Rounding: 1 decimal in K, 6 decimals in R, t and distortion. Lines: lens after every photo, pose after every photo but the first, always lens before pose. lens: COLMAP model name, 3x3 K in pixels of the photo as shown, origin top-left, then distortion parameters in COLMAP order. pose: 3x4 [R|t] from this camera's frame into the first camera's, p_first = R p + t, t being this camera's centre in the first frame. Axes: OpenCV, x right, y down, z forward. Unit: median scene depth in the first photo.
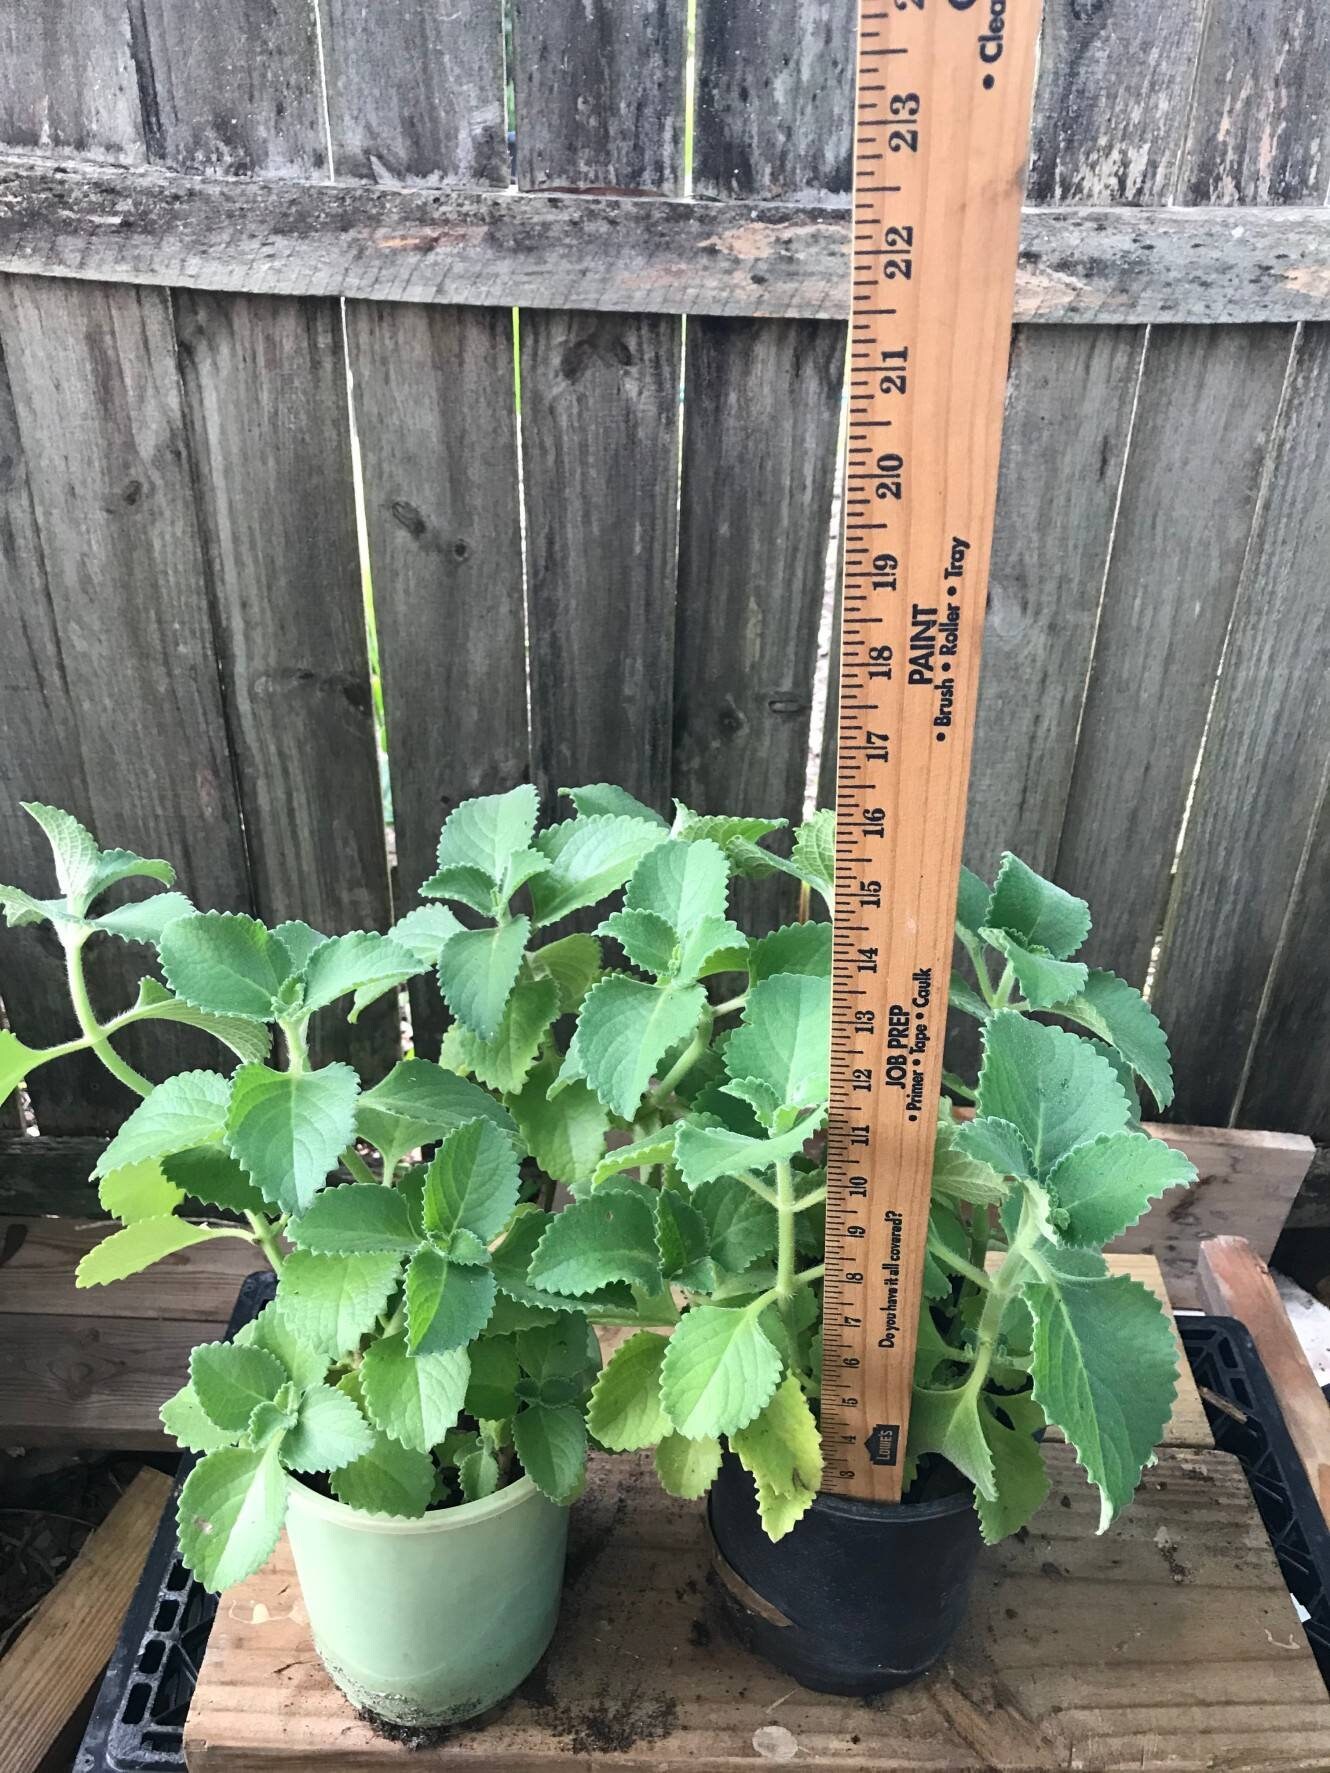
lens RADIAL K [[1480.8, 0, 665.0], [0, 1480.8, 886.5], [0, 0, 1]] dist [0.023542, -0.012974]
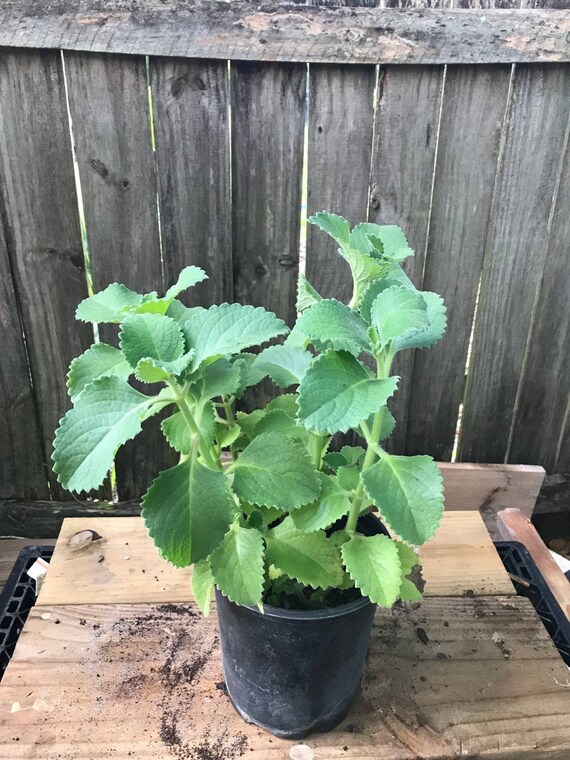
lens RADIAL K [[634.8, 0, 285.0], [0, 634.8, 380.0], [0, 0, 1]] dist [0.023542, -0.012974]
pose [[0.996978, -0.038424, 0.067521, 0.014286], [0.044636, 0.994660, -0.093052, 0.150545], [-0.063585, 0.095785, 0.993369, 0.142354]]
